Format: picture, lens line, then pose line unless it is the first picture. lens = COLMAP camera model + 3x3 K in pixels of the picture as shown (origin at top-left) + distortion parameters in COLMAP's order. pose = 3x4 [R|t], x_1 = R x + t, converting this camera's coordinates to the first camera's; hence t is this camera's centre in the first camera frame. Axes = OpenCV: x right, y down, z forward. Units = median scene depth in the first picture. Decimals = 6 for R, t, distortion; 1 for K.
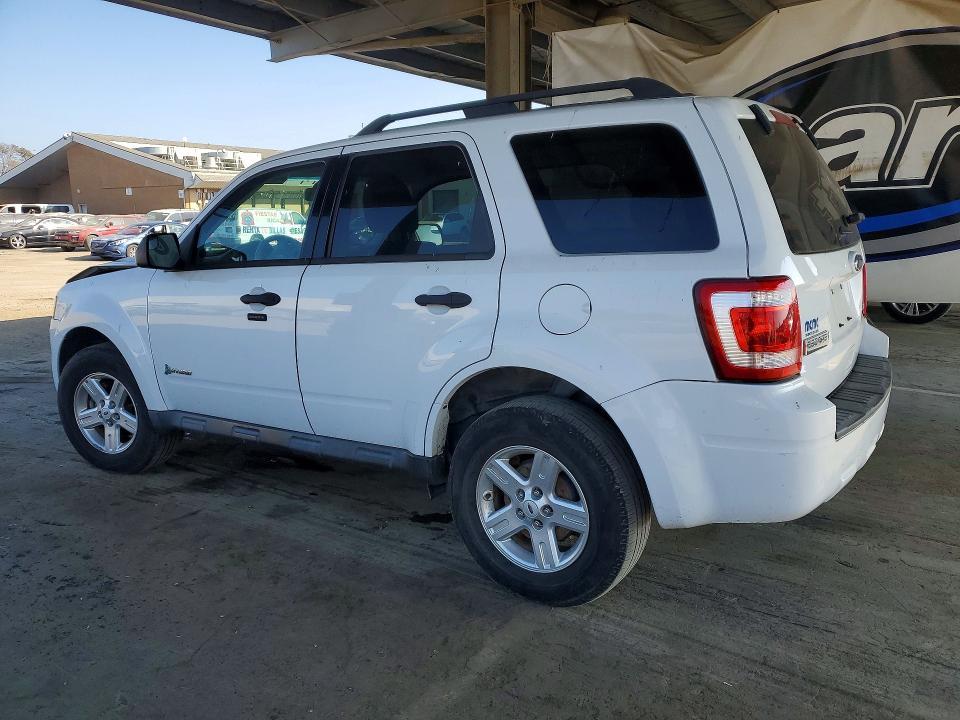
lens RADIAL K [[776.5, 0, 480.8], [0, 776.5, 381.8], [0, 0, 1]] dist [0.055933, 0.000974]
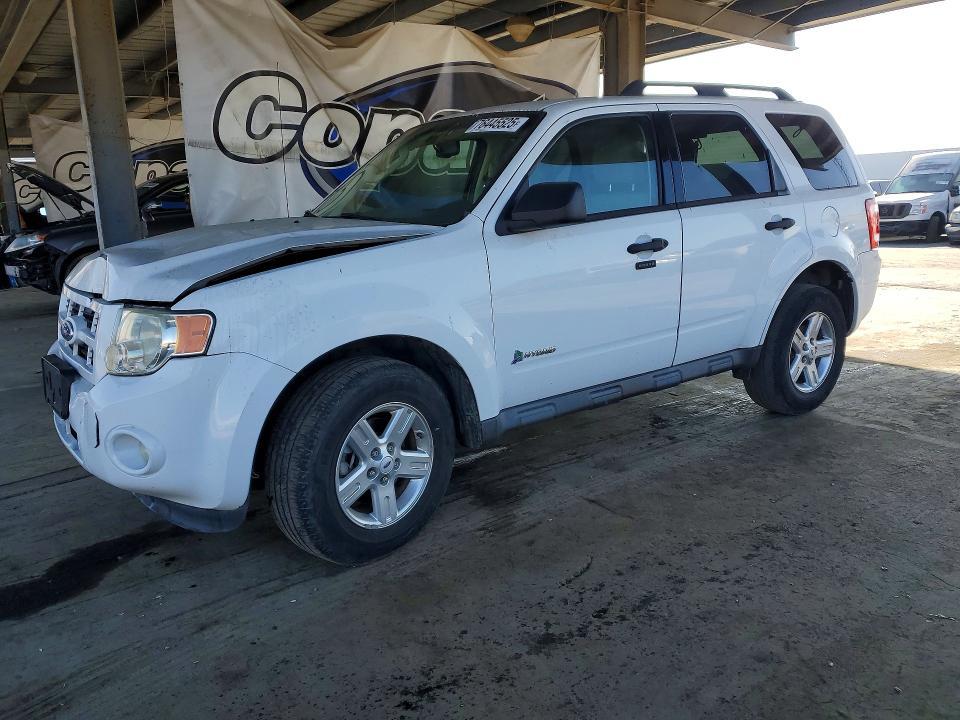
lens RADIAL K [[779.0, 0, 480.0], [0, 779.0, 360.0], [0, 0, 1]] dist [0.001780, 0.001412]
pose [[0.312381, -0.195951, 0.929528, -1.226179], [0.221038, 0.966631, 0.129489, -0.131965], [-0.923883, 0.165011, 0.345270, 0.809956]]
